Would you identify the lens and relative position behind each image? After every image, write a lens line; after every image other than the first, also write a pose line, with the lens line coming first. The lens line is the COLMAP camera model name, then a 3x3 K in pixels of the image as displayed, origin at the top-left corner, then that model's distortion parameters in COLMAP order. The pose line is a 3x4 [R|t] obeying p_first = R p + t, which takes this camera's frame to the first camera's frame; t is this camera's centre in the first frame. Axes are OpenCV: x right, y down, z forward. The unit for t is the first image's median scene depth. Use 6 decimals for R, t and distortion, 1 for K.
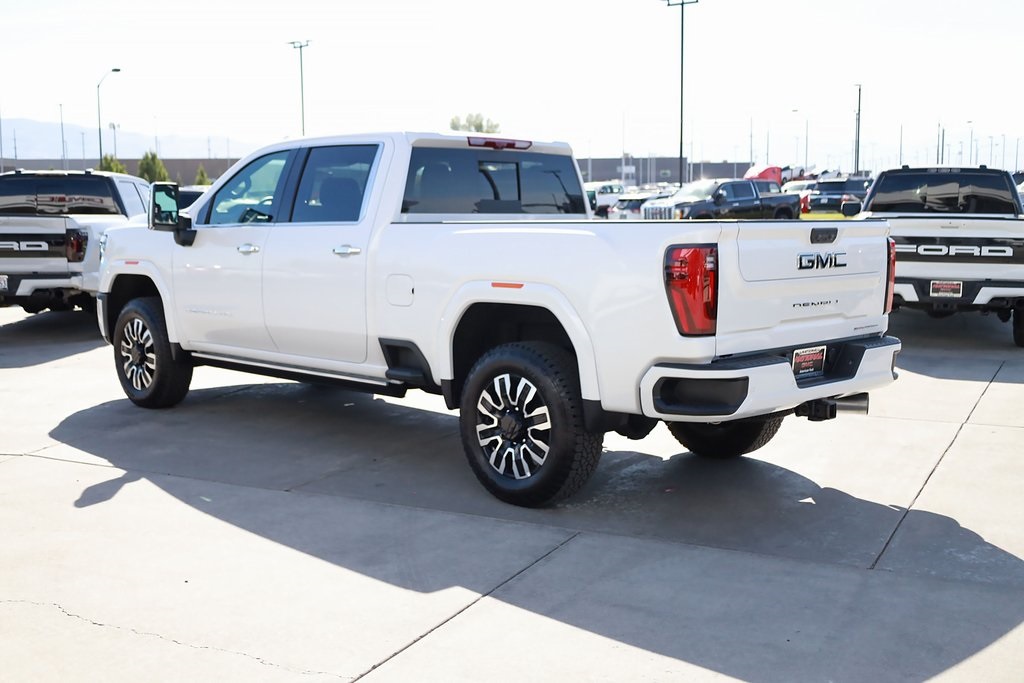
lens RADIAL K [[1163.2, 0, 512.6], [0, 1163.2, 341.1], [0, 0, 1]] dist [0.001650, 0.000000]
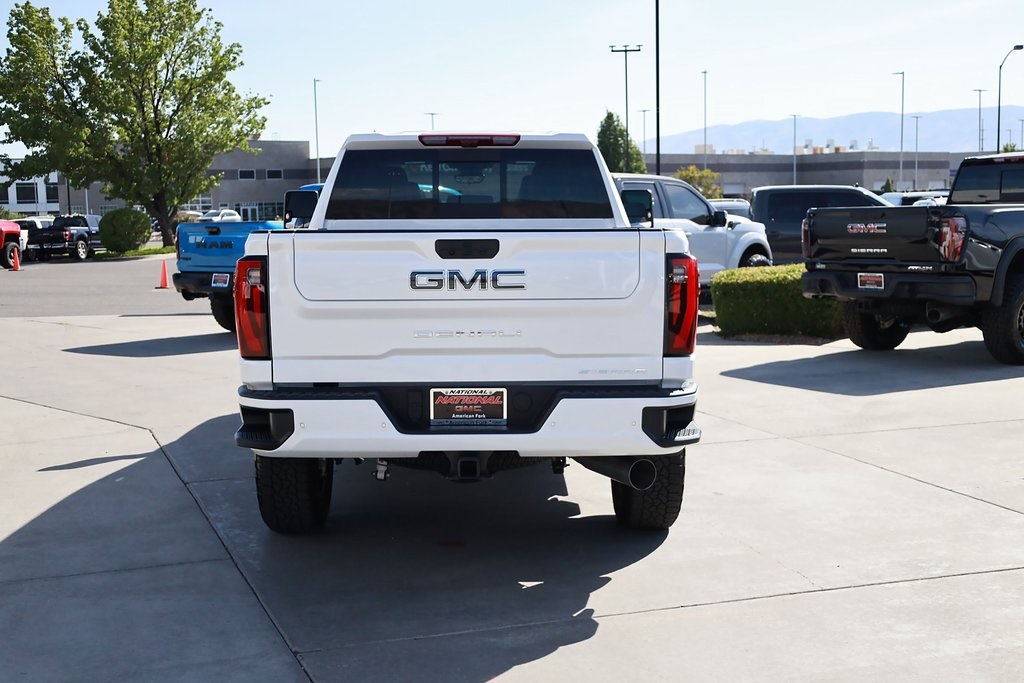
lens RADIAL K [[1322.3, 0, 519.8], [0, 1322.3, 349.7], [0, 0, 1]] dist [0.022766, 0.000000]
pose [[0.718686, 0.066508, -0.692147, 0.935214], [-0.068737, 0.997335, 0.024461, -0.046490], [0.691929, 0.029996, 0.721342, 0.374688]]
